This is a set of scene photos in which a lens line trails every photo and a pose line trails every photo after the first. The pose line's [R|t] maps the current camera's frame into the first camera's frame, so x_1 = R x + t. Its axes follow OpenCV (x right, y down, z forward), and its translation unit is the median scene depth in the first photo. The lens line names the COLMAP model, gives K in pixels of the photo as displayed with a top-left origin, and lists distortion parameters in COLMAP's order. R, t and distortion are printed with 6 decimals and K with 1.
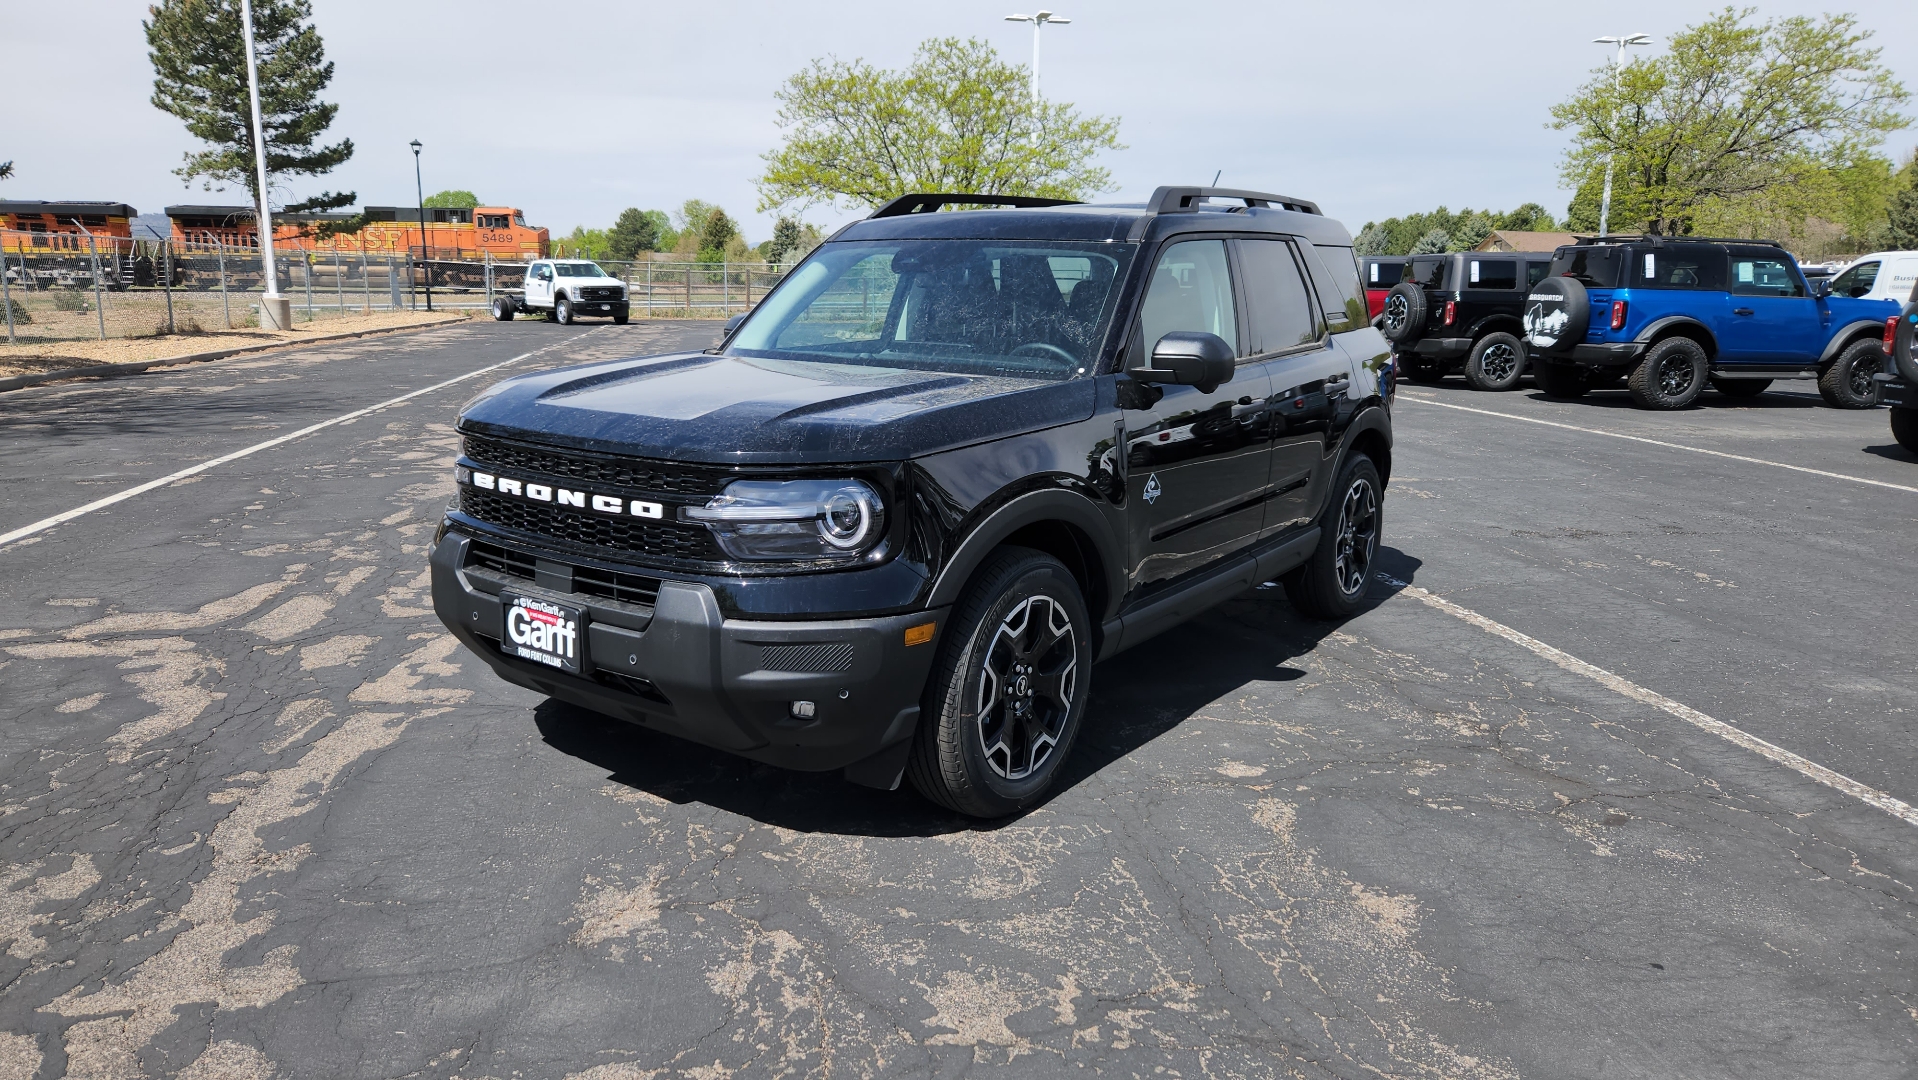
lens RADIAL K [[1284.5, 0, 916.2], [0, 1284.5, 533.3], [0, 0, 1]] dist [0.068612, -0.055890]
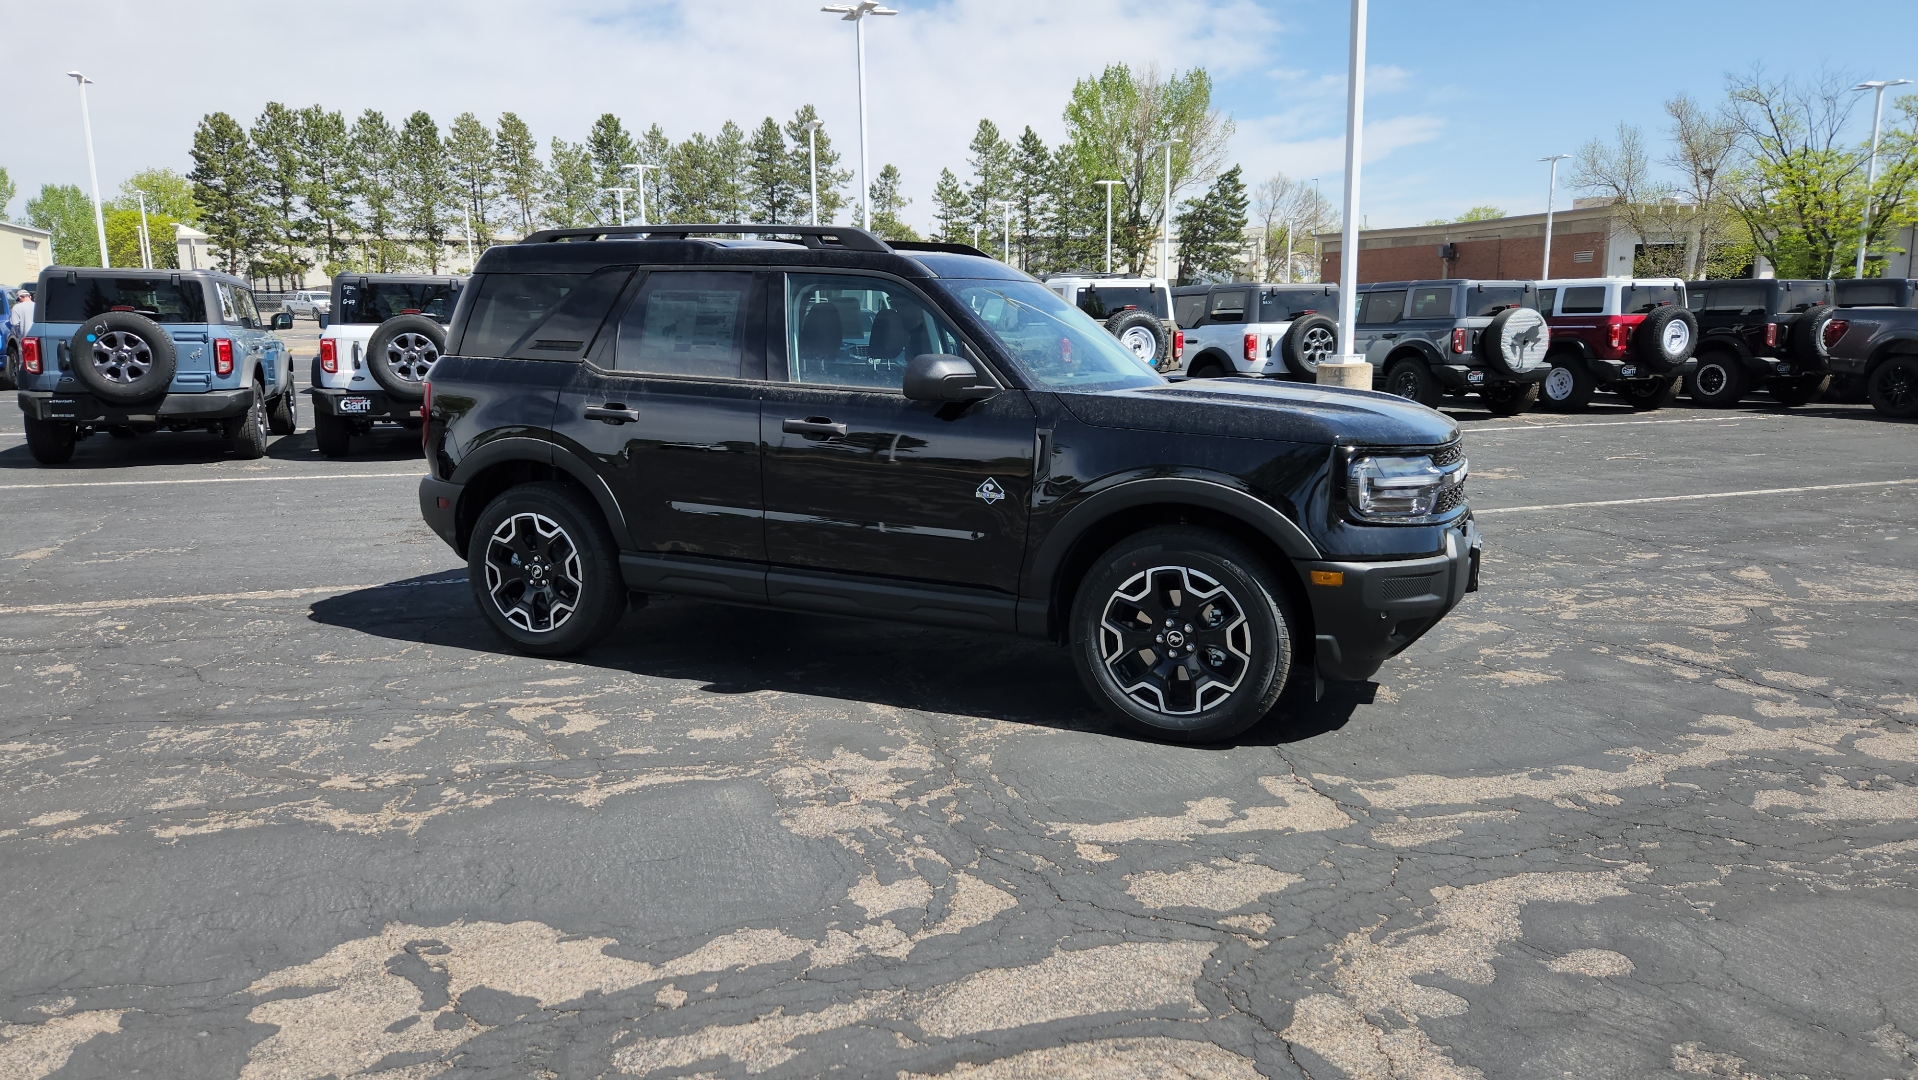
lens RADIAL K [[1283.6, 0, 921.0], [0, 1283.6, 525.1], [0, 0, 1]] dist [0.068433, -0.056416]
pose [[-0.214625, -0.168869, 0.961987, -1.188324], [0.183387, 0.960454, 0.209515, -0.292648], [-0.959325, 0.221383, -0.175169, 1.420192]]
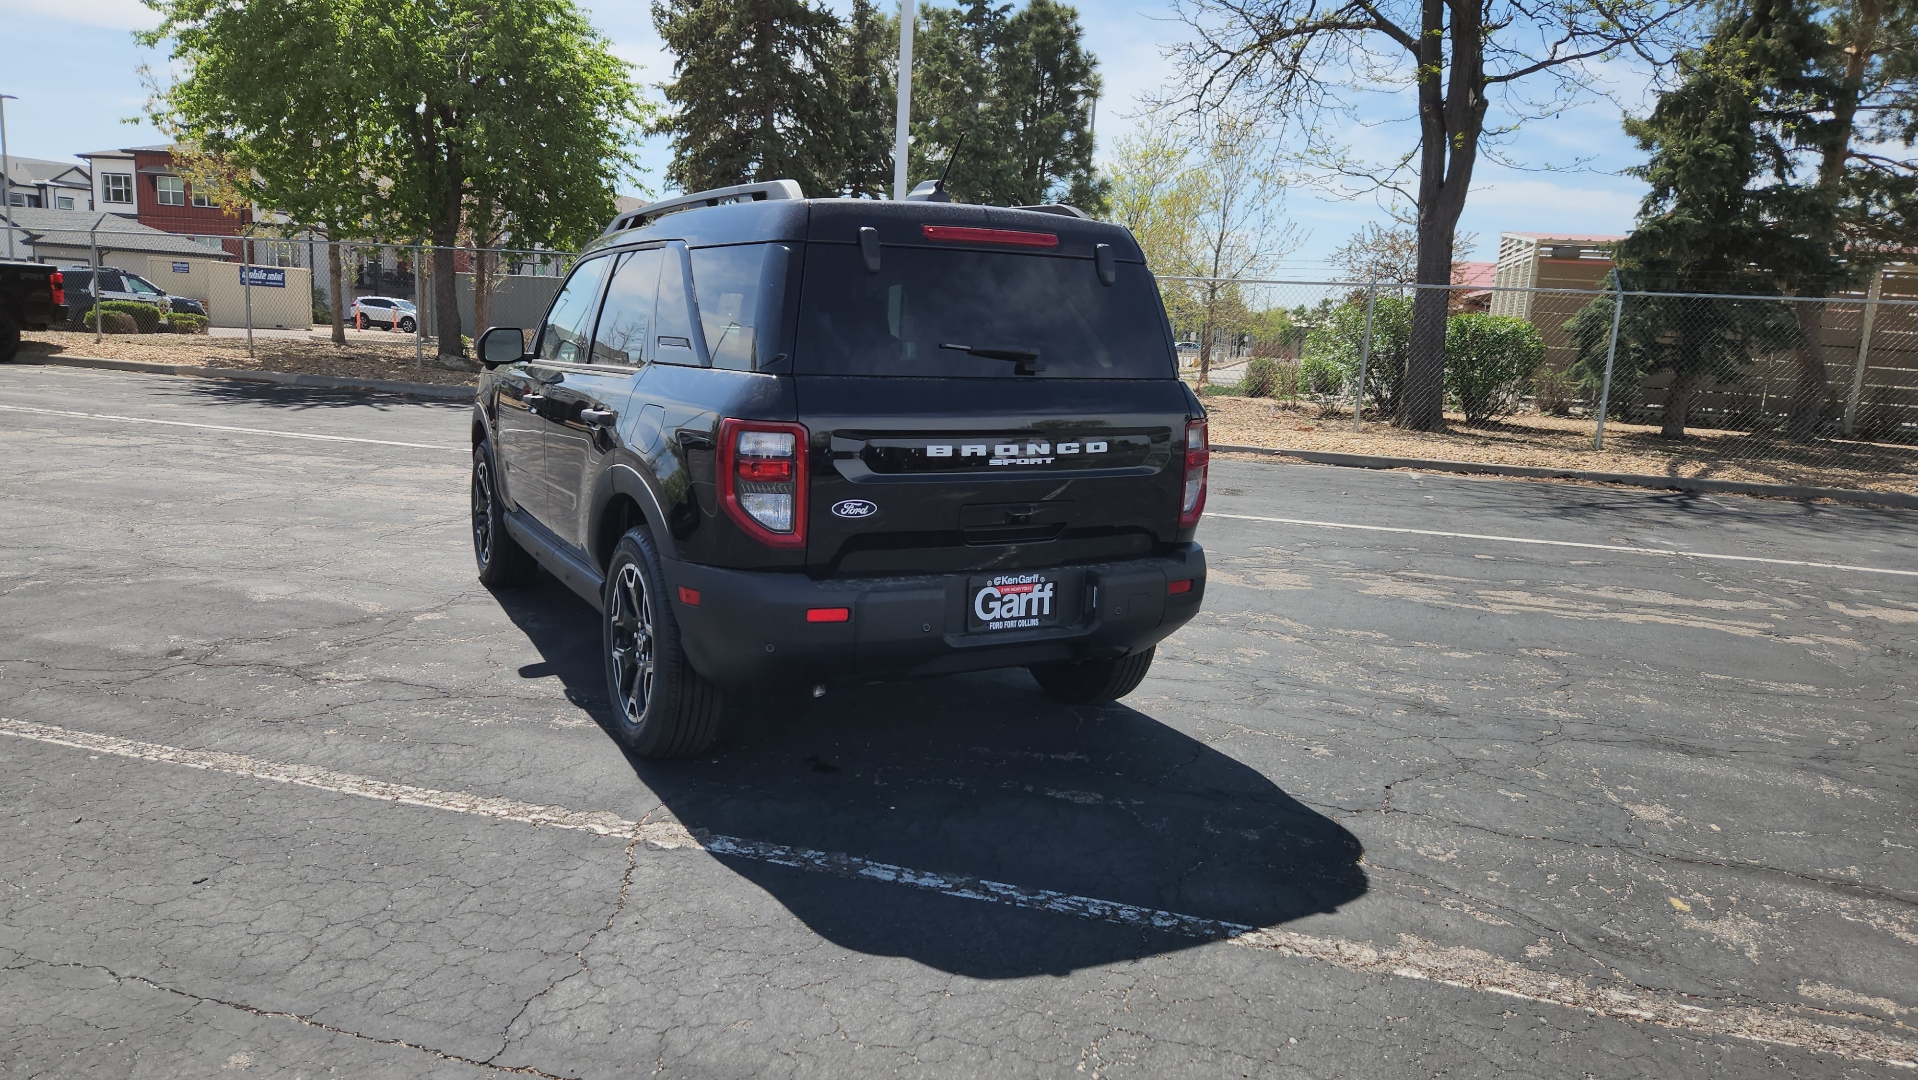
lens RADIAL K [[1284.3, 0, 928.8], [0, 1284.3, 539.0], [0, 0, 1]] dist [0.069865, -0.056486]
pose [[-0.431699, 0.122529, -0.893657, 1.202973], [-0.221455, 0.946012, 0.236685, -0.345317], [0.874411, 0.300081, -0.381257, 1.862396]]
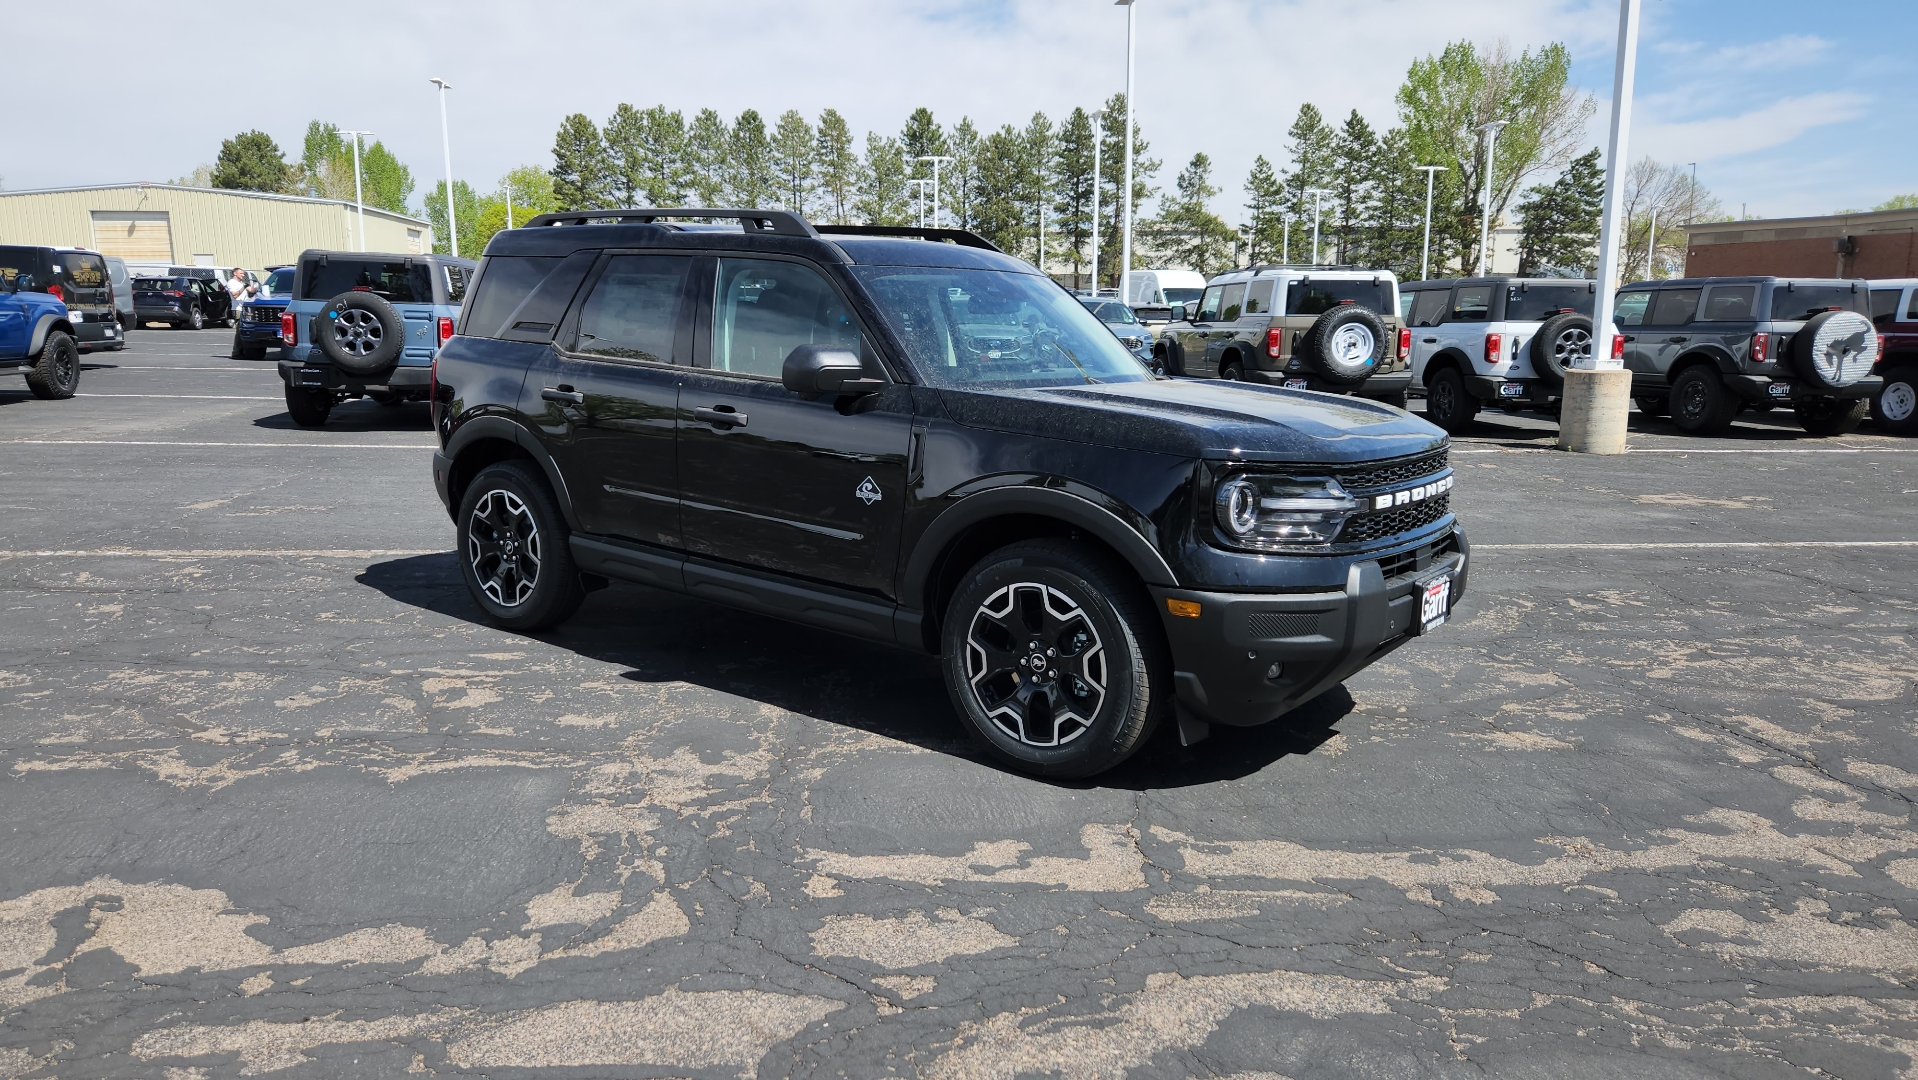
lens RADIAL K [[1283.6, 0, 921.2], [0, 1283.6, 527.4], [0, 0, 1]] dist [0.068433, -0.056416]
pose [[0.021657, -0.182280, 0.983008, -1.161257], [0.172984, 0.969092, 0.175888, -0.227975], [-0.984687, 0.166235, 0.052519, 1.088049]]
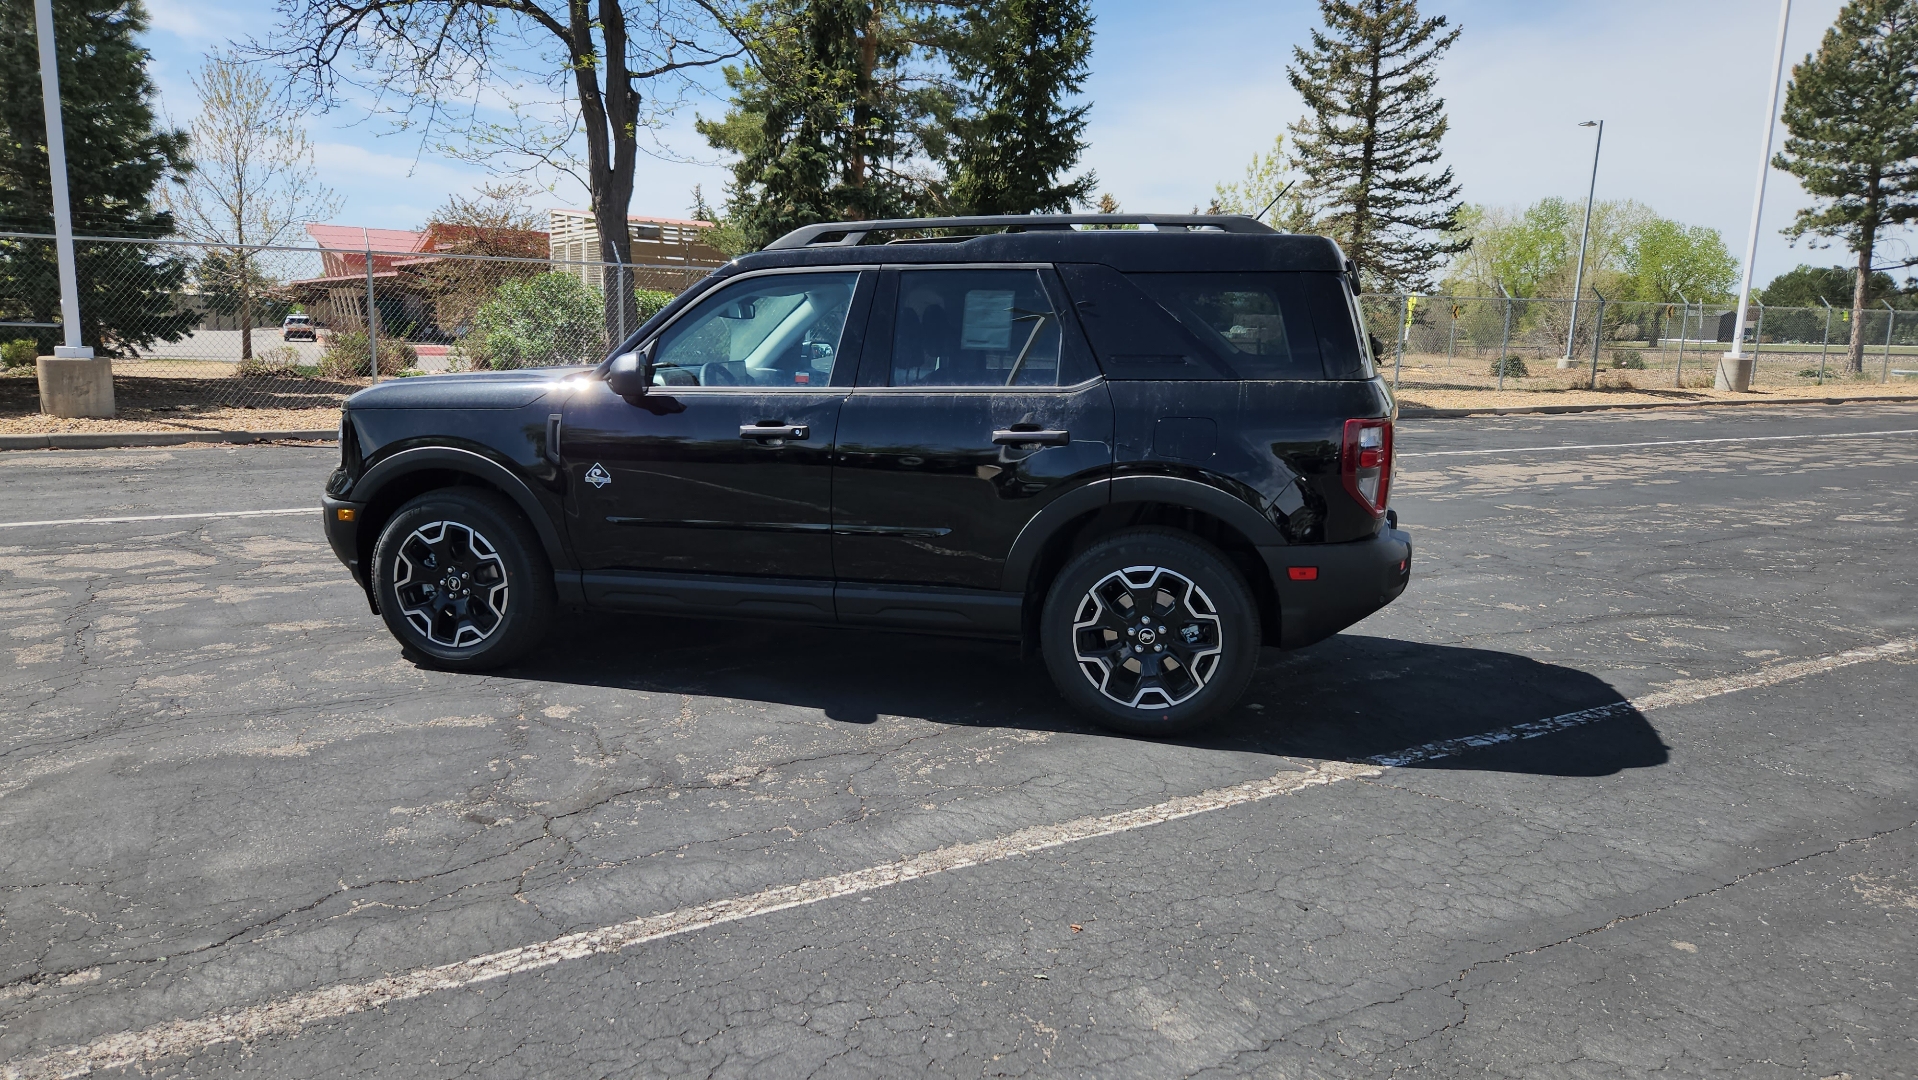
lens RADIAL K [[1284.3, 0, 923.8], [0, 1284.3, 543.0], [0, 0, 1]] dist [0.069865, -0.056486]
pose [[0.369820, 0.154629, -0.916146, 1.324417], [-0.192055, 0.977480, 0.087454, -0.127567], [0.909037, 0.143608, 0.391189, 0.746145]]
